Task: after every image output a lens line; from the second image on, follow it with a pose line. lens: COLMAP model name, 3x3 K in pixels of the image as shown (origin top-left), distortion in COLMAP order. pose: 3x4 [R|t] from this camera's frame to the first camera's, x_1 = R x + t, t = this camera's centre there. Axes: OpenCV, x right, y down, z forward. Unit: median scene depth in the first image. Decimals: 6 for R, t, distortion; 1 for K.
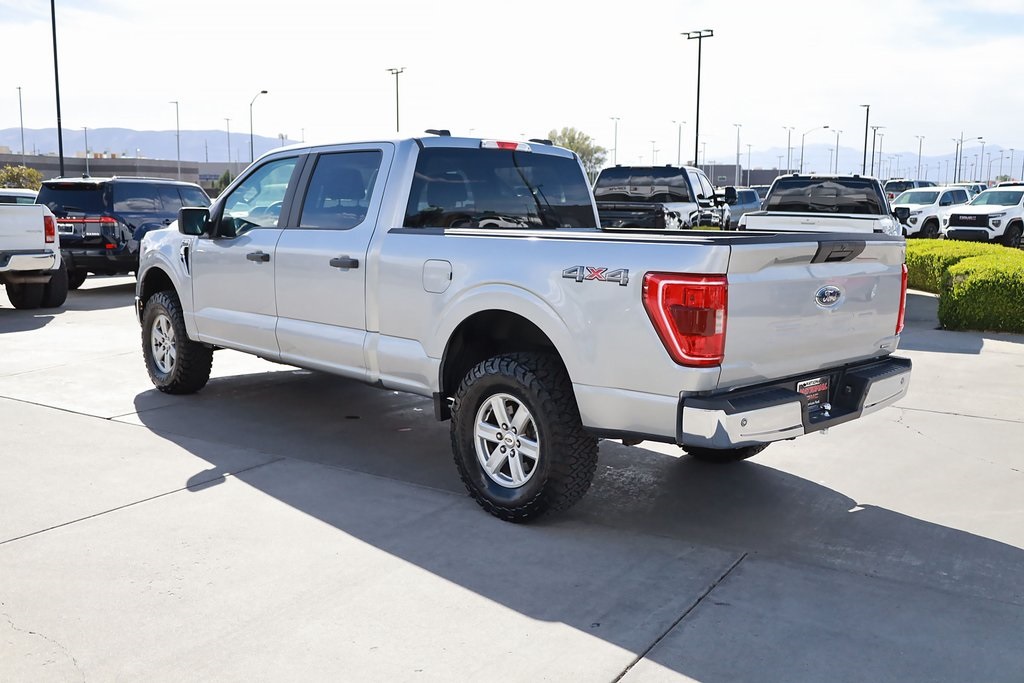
lens RADIAL K [[983.7, 0, 510.7], [0, 983.7, 334.8], [0, 0, 1]] dist [-0.013082, 0.000000]
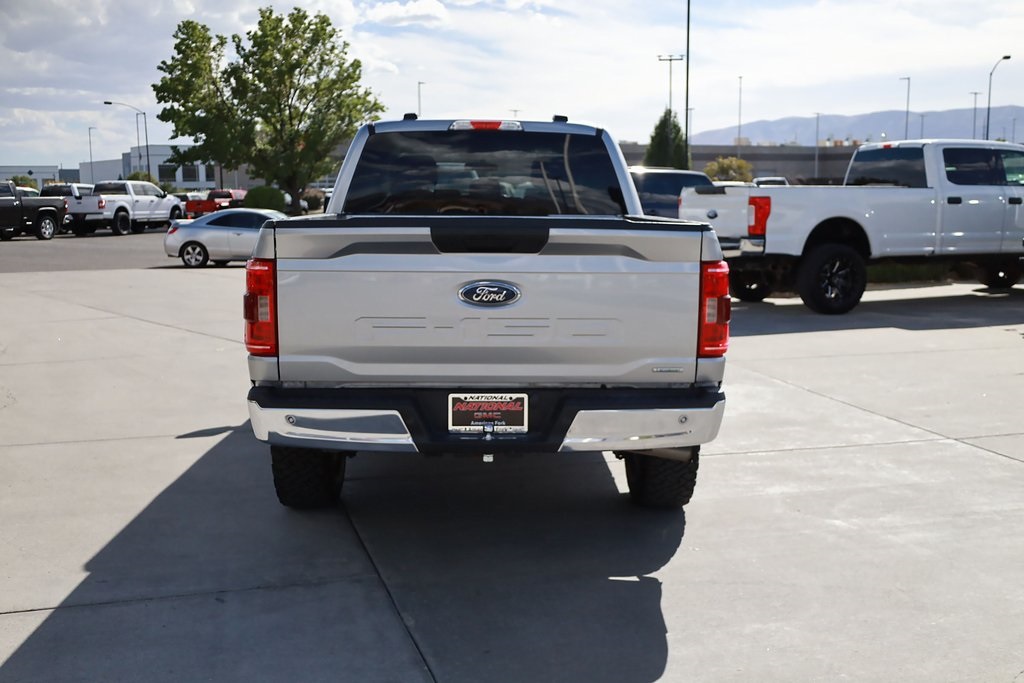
lens RADIAL K [[1134.8, 0, 511.9], [0, 1134.8, 344.2], [0, 0, 1]] dist [-0.011261, 0.000000]
pose [[0.724457, 0.077568, -0.684942, 0.777161], [-0.079388, 0.996426, 0.028875, -0.020728], [0.684734, 0.033457, 0.728025, 0.253141]]
